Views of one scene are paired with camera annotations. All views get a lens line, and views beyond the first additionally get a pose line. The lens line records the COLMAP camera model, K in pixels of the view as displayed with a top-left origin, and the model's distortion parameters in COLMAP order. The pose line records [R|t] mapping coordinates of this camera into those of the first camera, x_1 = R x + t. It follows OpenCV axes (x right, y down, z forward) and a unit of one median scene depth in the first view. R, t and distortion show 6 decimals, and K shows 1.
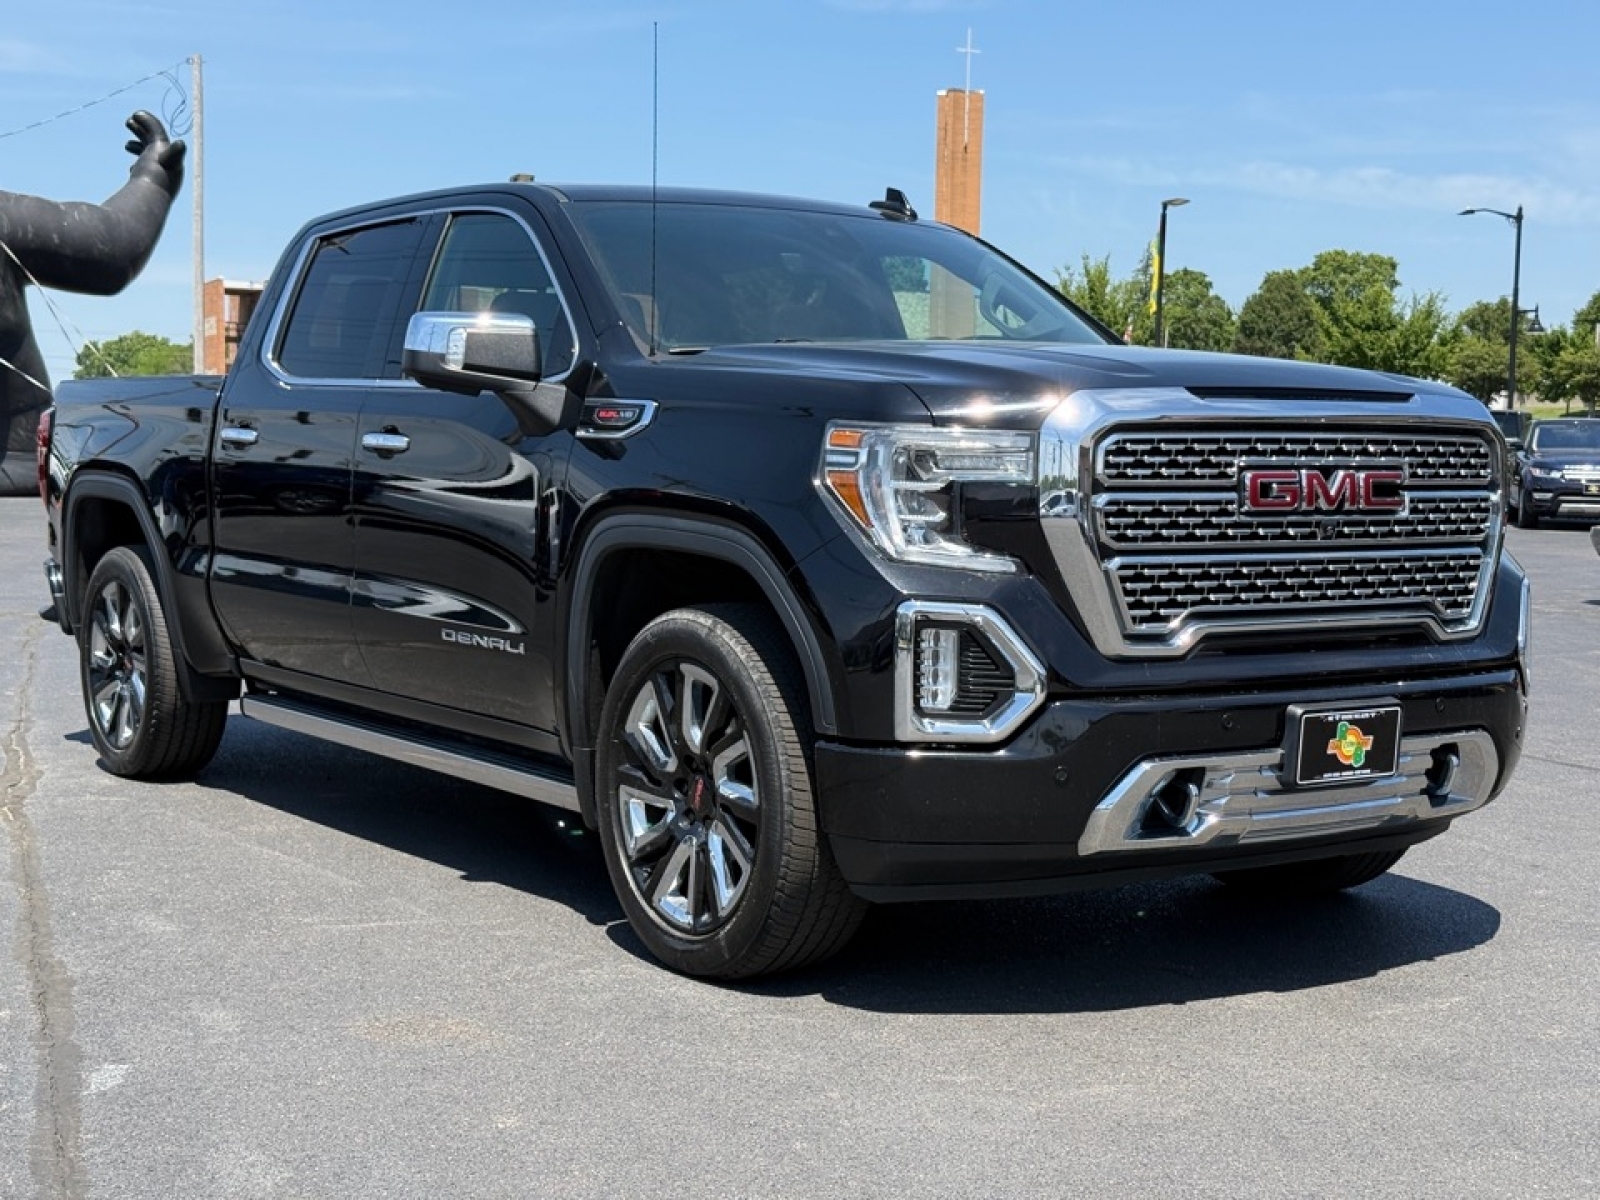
lens RADIAL K [[2214.4, 0, 809.8], [0, 2214.4, 599.9], [0, 0, 1]] dist [0.183119, -0.365064]
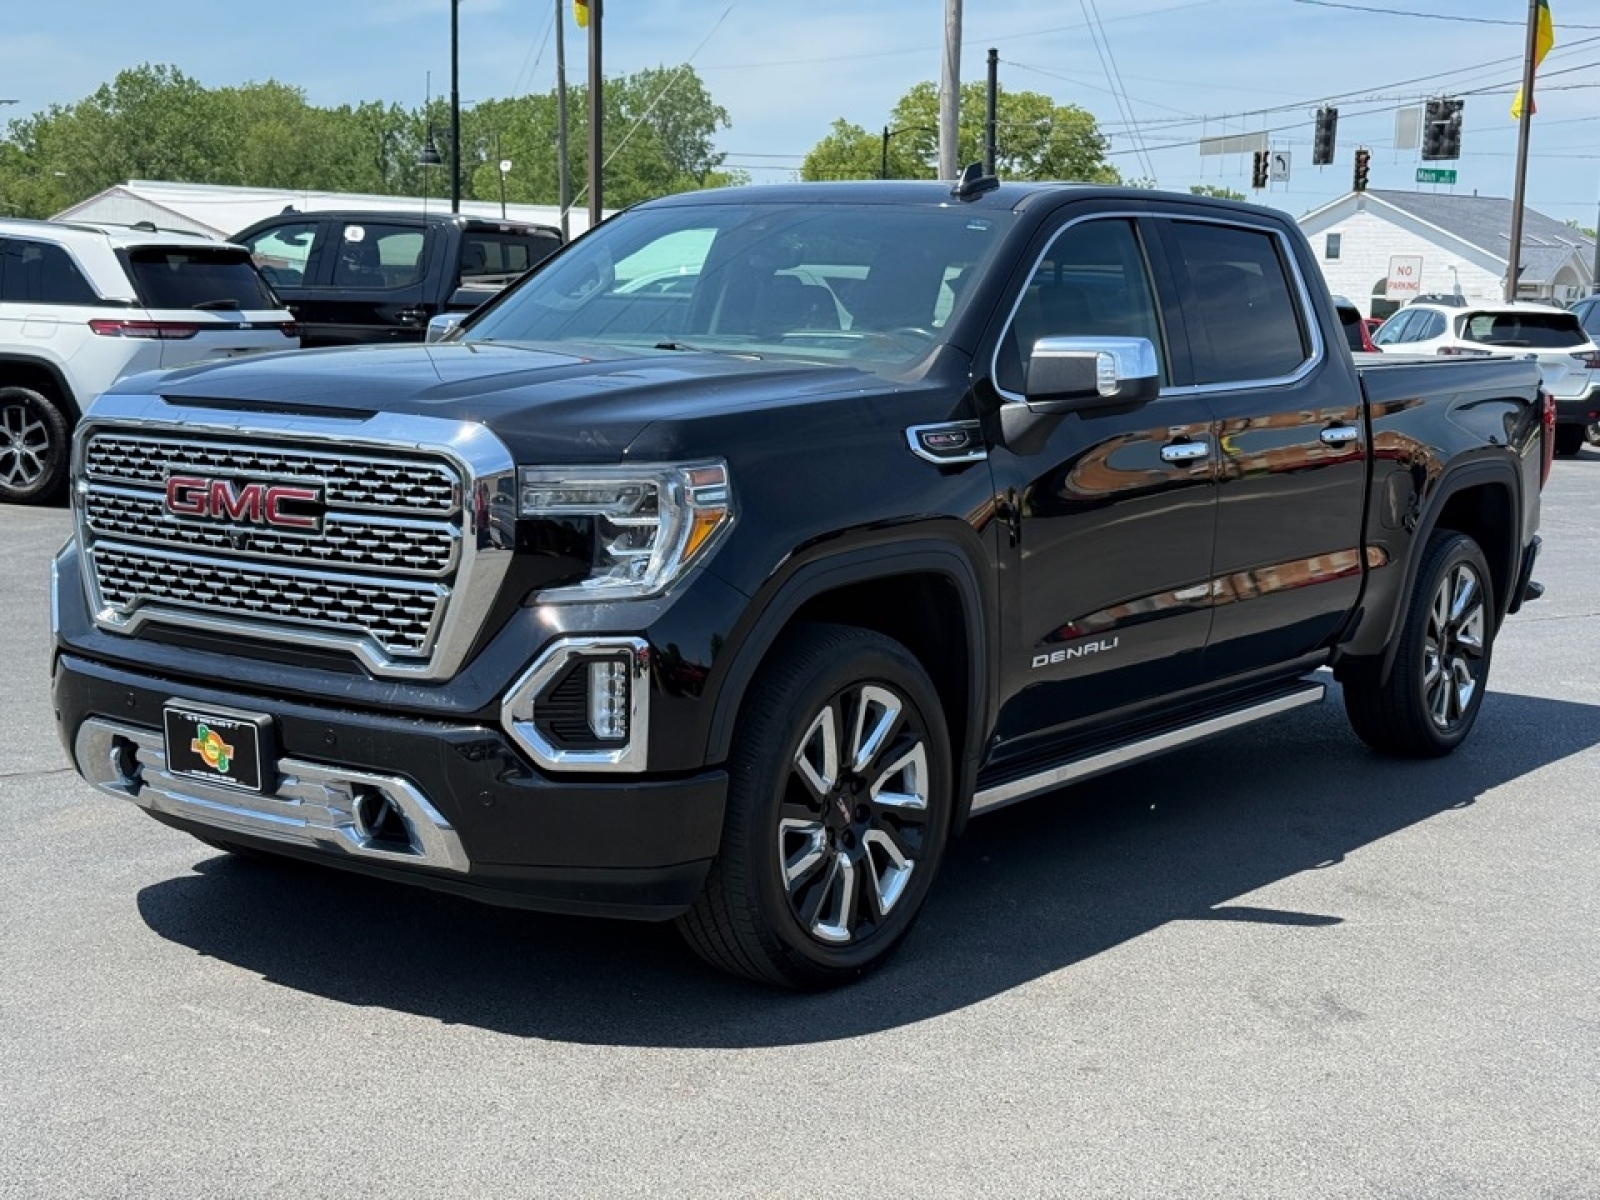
lens RADIAL K [[2214.4, 0, 809.8], [0, 2214.4, 599.9], [0, 0, 1]] dist [0.183119, -0.365064]
pose [[0.332455, 0.120051, -0.935447, 1.284325], [-0.086930, 0.991544, 0.096356, -0.125976], [0.939104, 0.049284, 0.340080, 0.899792]]
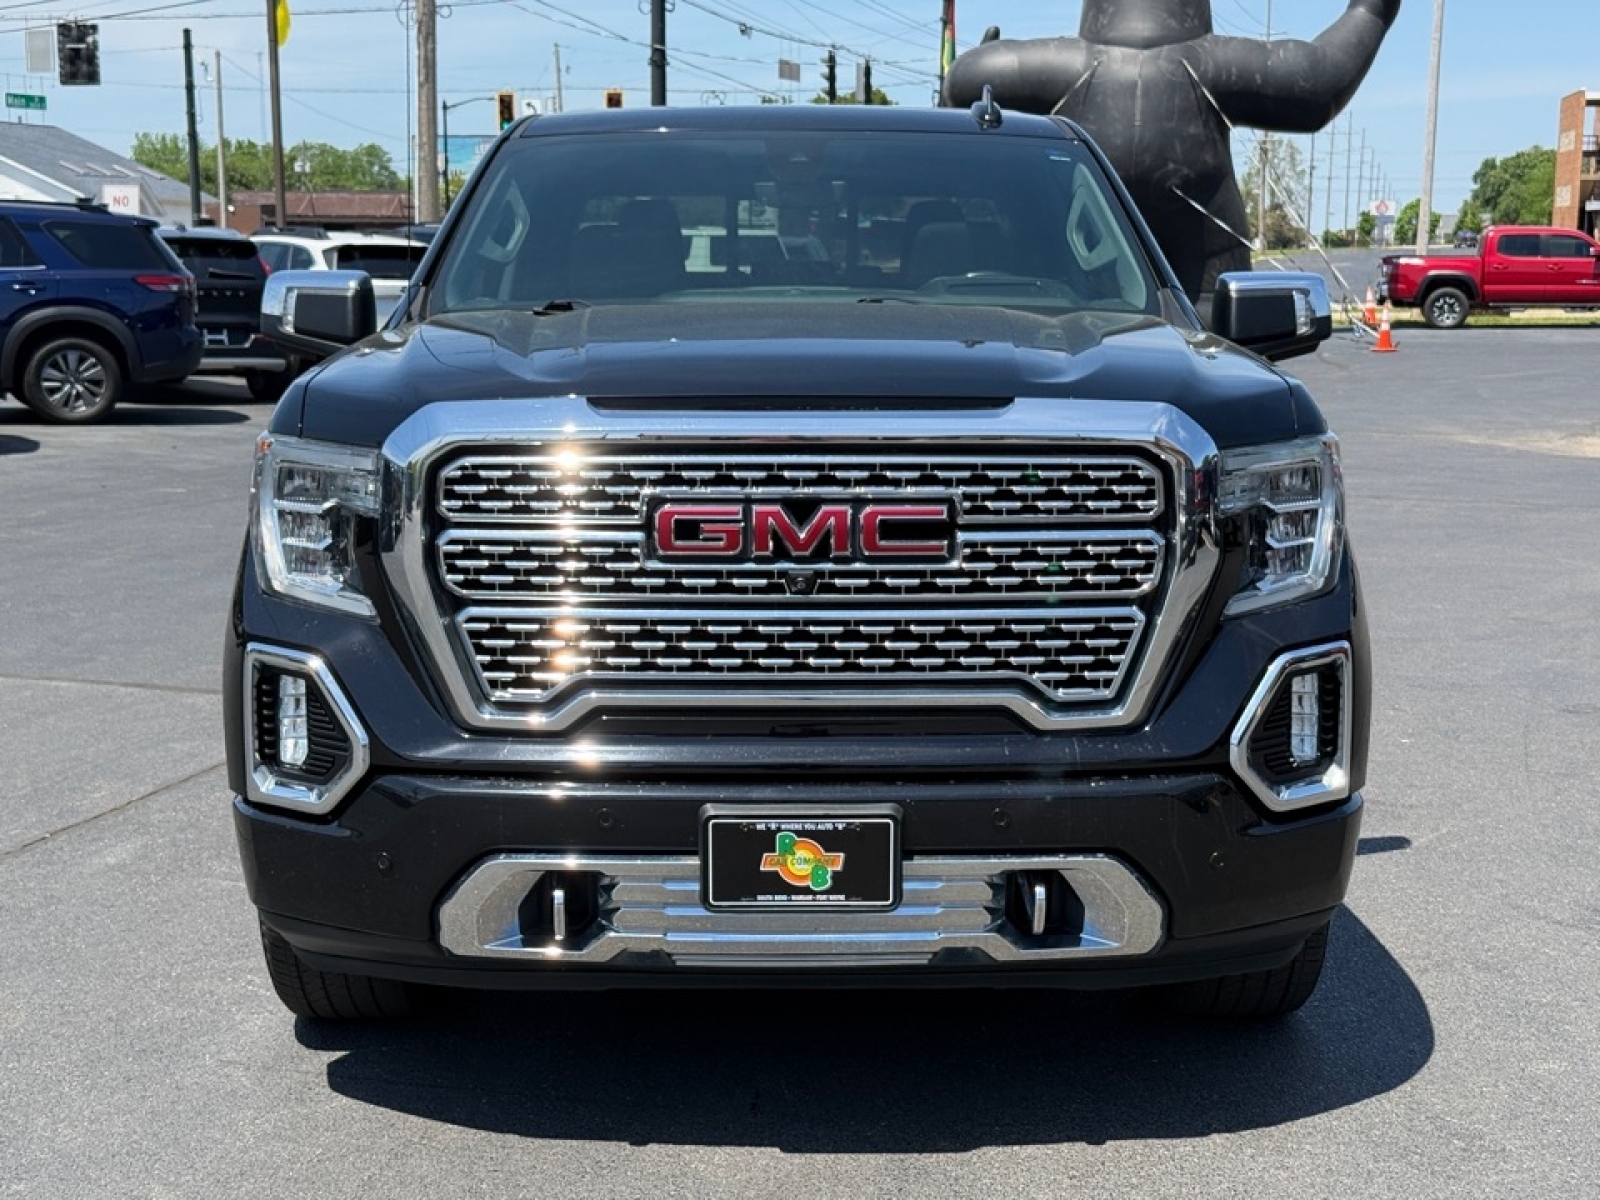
lens RADIAL K [[2214.4, 0, 809.8], [0, 2214.4, 599.9], [0, 0, 1]] dist [0.183119, -0.365064]
pose [[0.825759, 0.074869, -0.559033, 0.662941], [-0.030157, 0.995594, 0.088790, -0.093214], [0.563217, -0.056460, 0.824378, 0.371948]]
